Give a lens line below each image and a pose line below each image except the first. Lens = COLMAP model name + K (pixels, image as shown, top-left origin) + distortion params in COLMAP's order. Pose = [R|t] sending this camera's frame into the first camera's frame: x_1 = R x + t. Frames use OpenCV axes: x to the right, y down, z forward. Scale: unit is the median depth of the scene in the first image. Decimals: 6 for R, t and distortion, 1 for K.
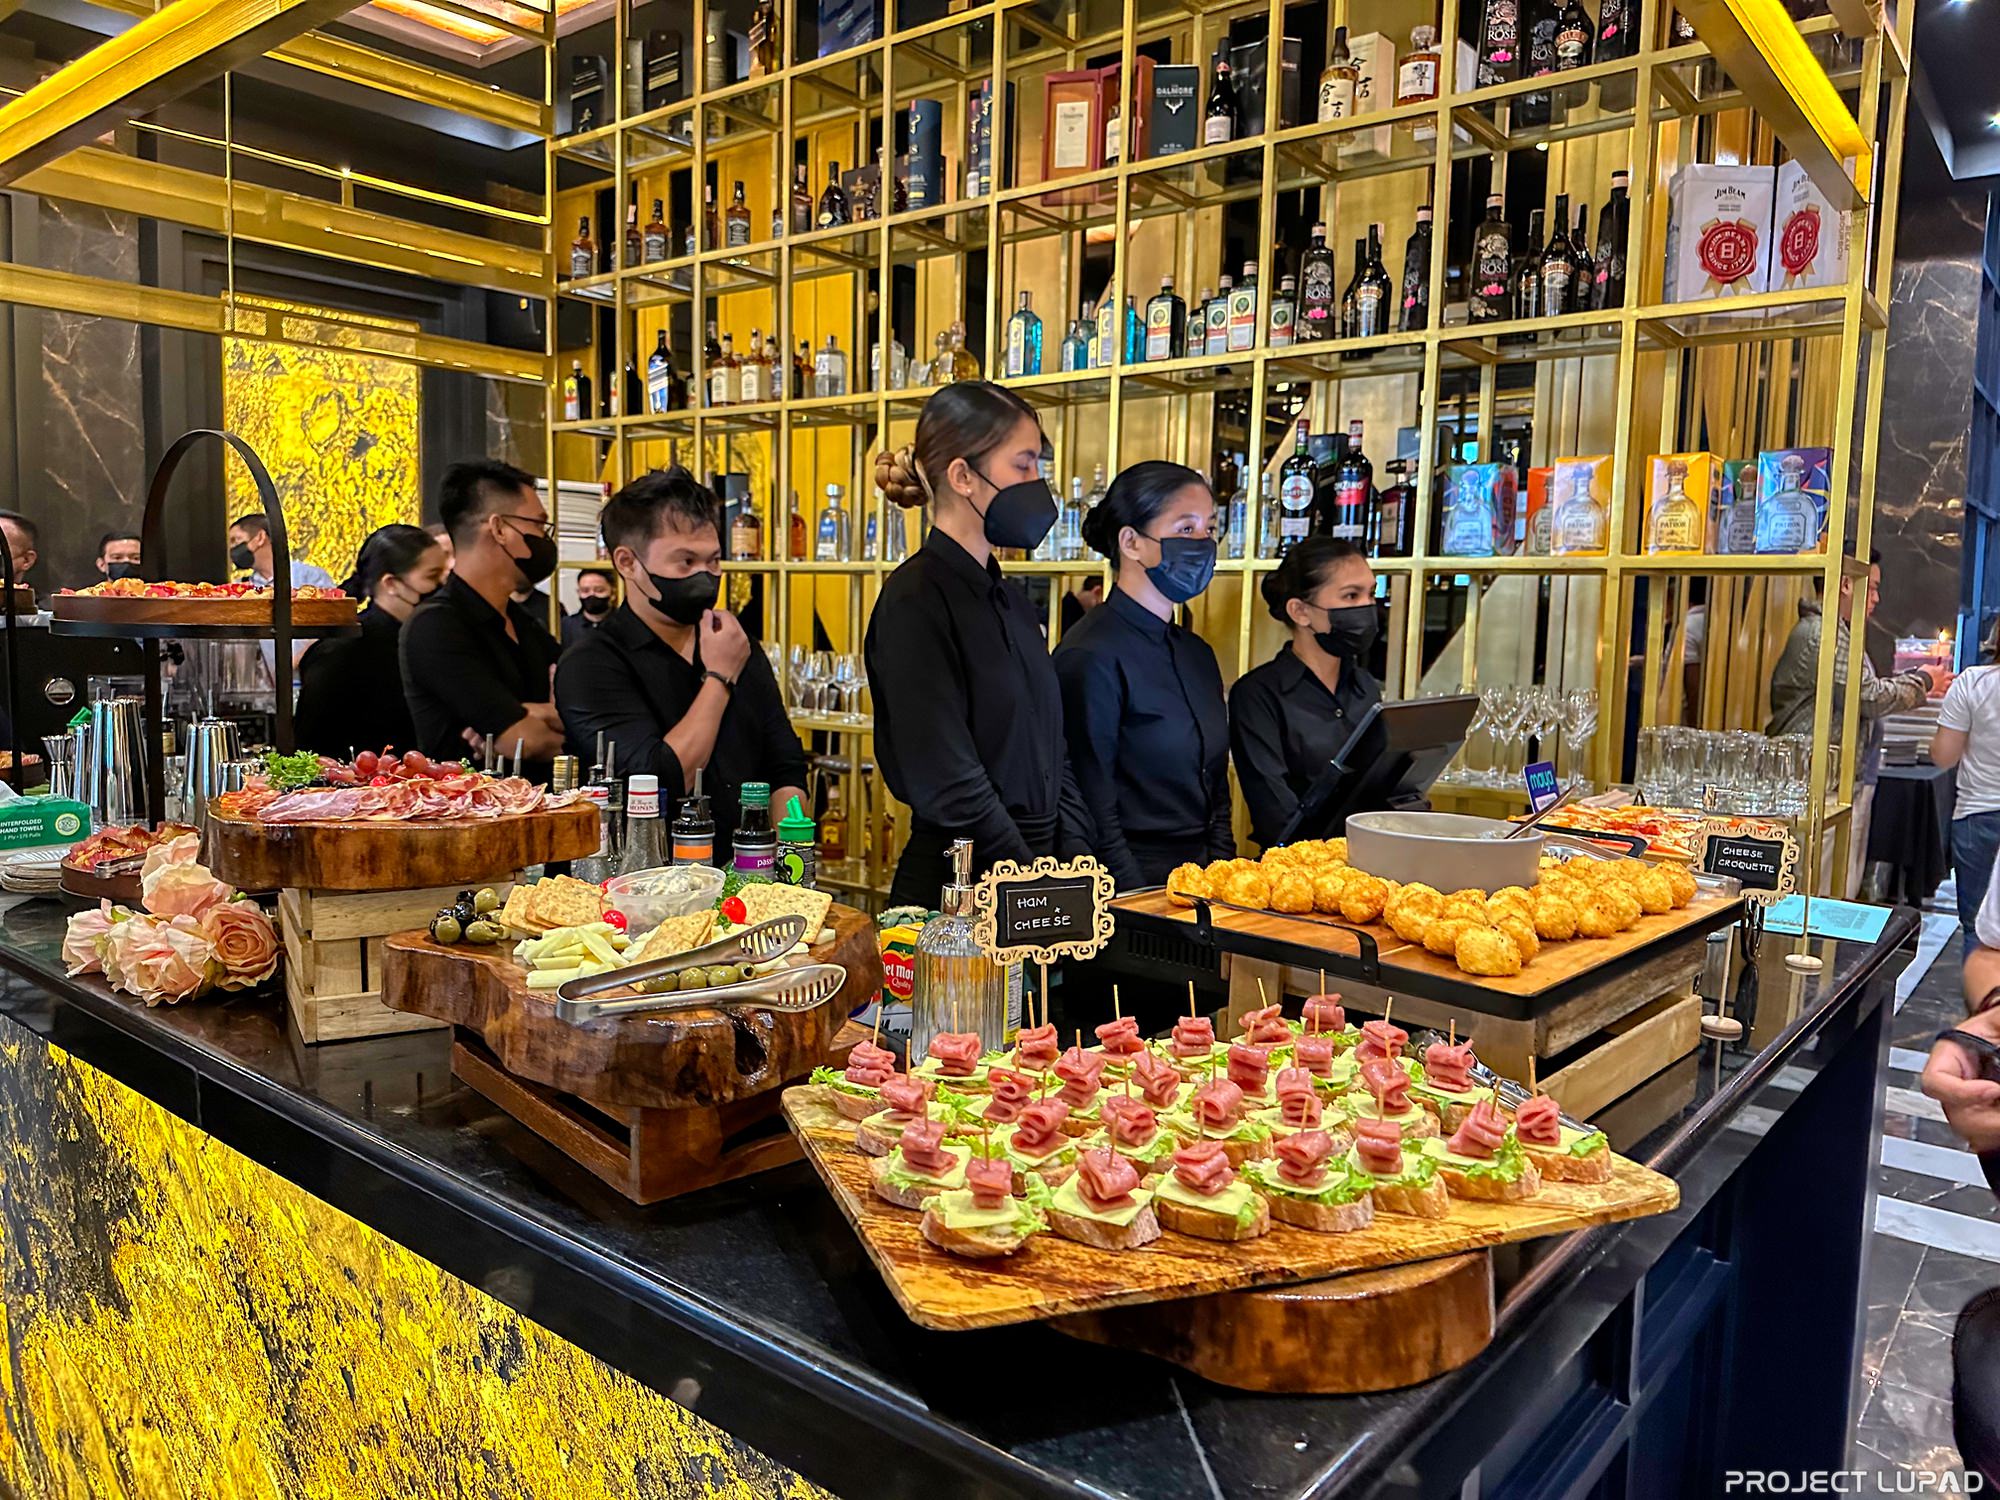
lens RADIAL K [[1426.8, 0, 1000.0], [0, 1426.8, 749.5], [0, 0, 1]] dist [-0.000048, -0.000257]
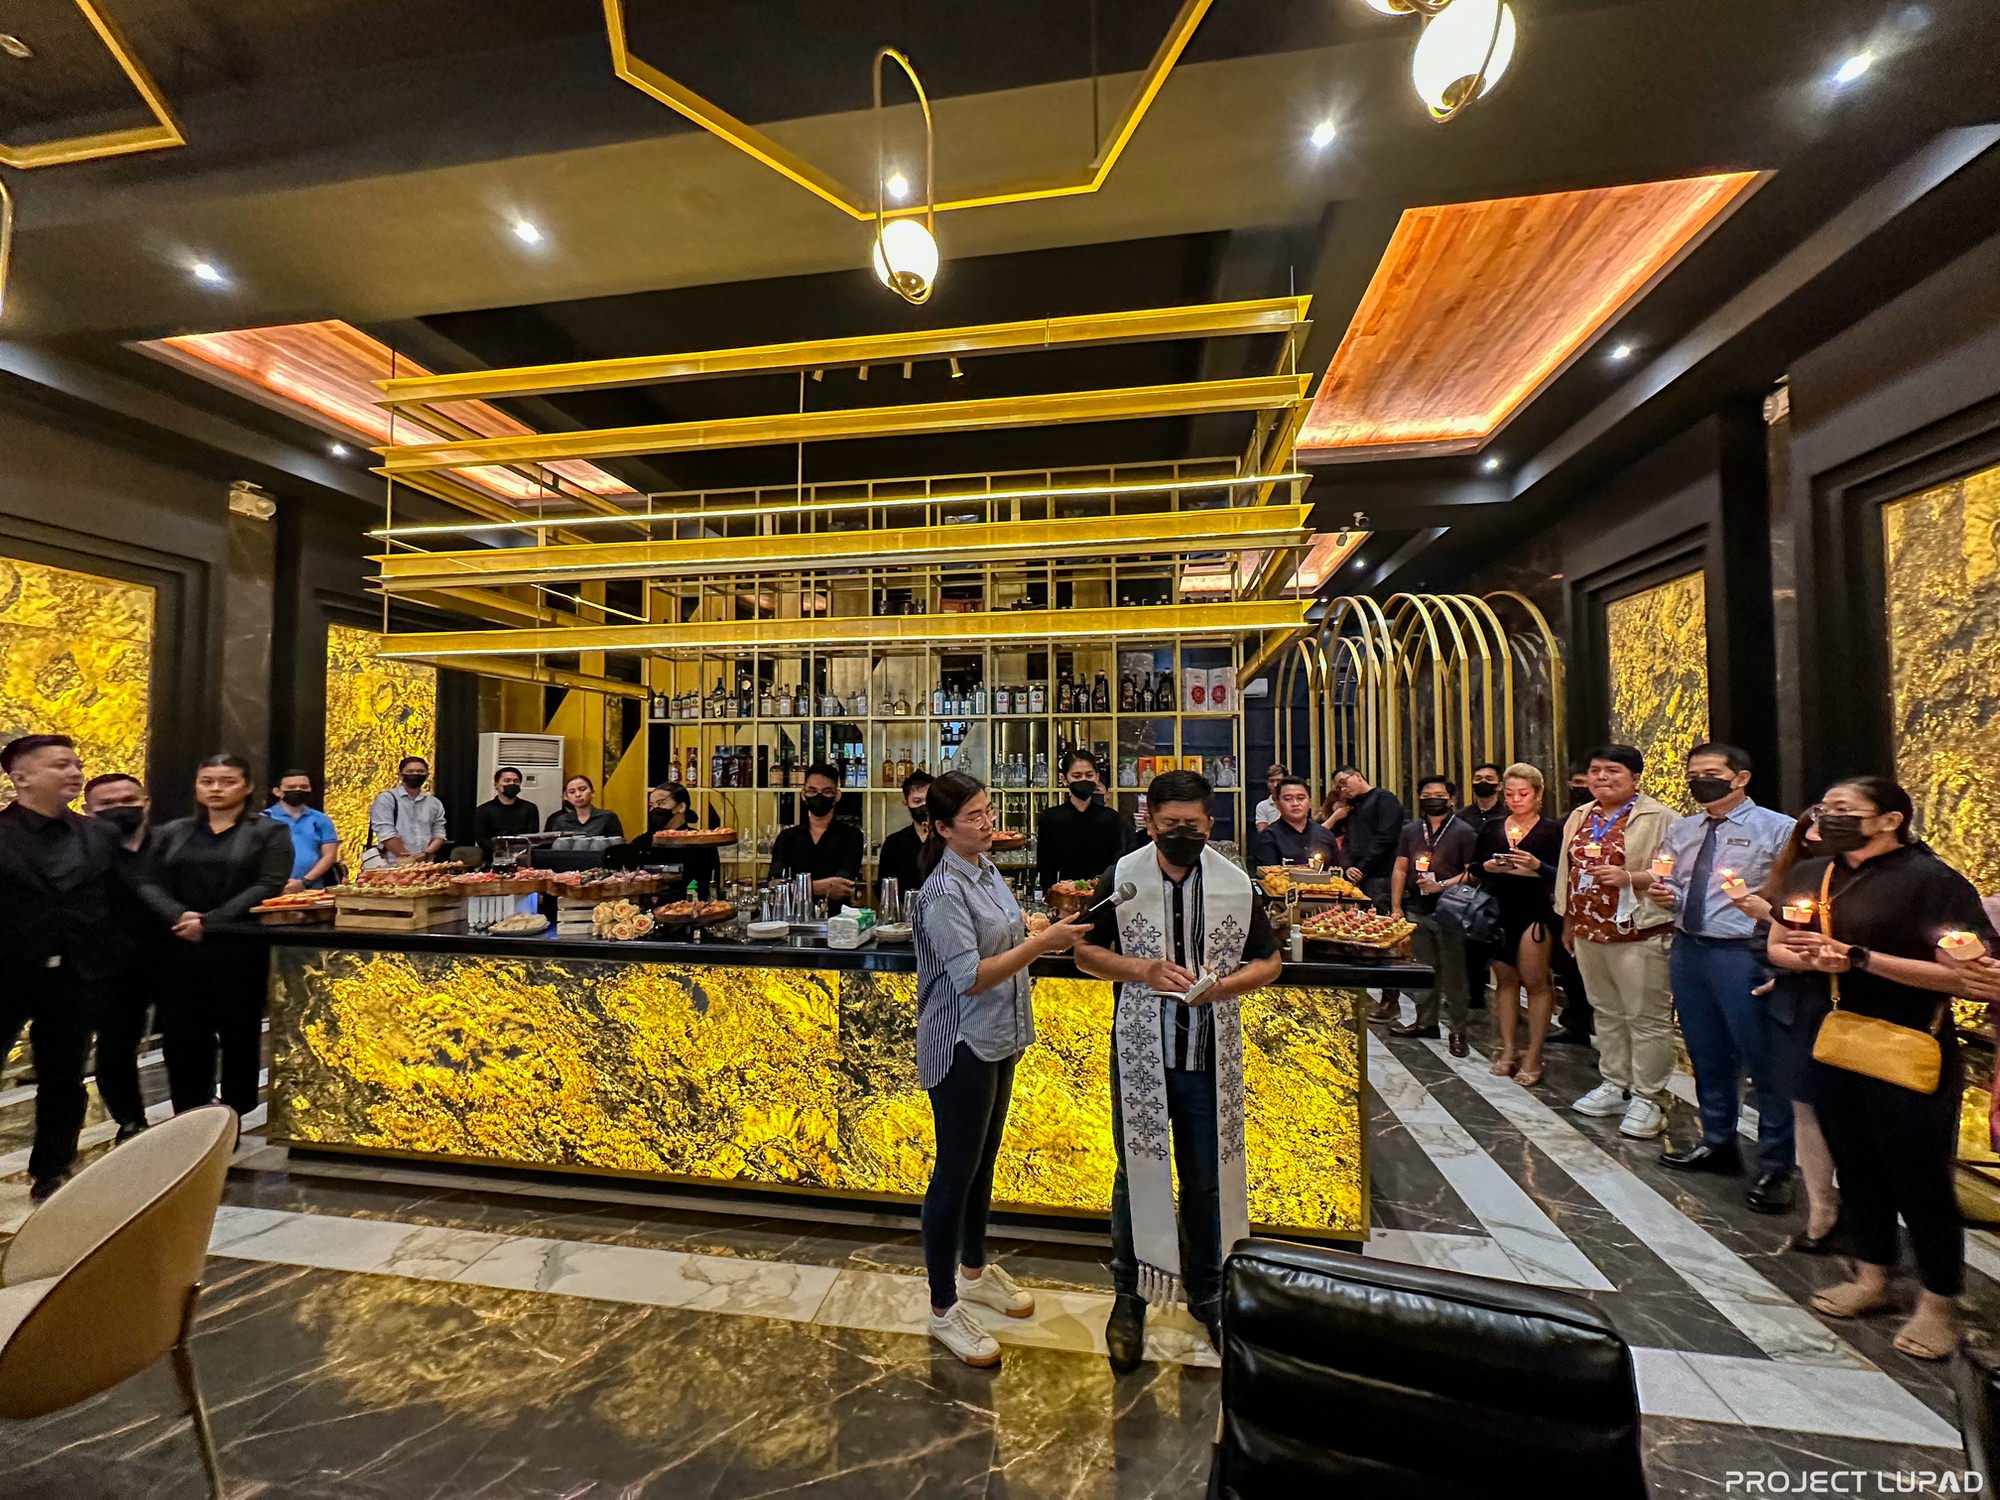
lens RADIAL K [[803.9, 0, 1002.0], [0, 803.9, 748.4], [0, 0, 1]] dist [-0.000387, -0.000009]
pose [[0.864201, -0.007511, 0.503090, -0.322038], [0.072935, 0.991198, -0.110488, -0.020412], [-0.497832, 0.132177, 0.857142, -0.141601]]
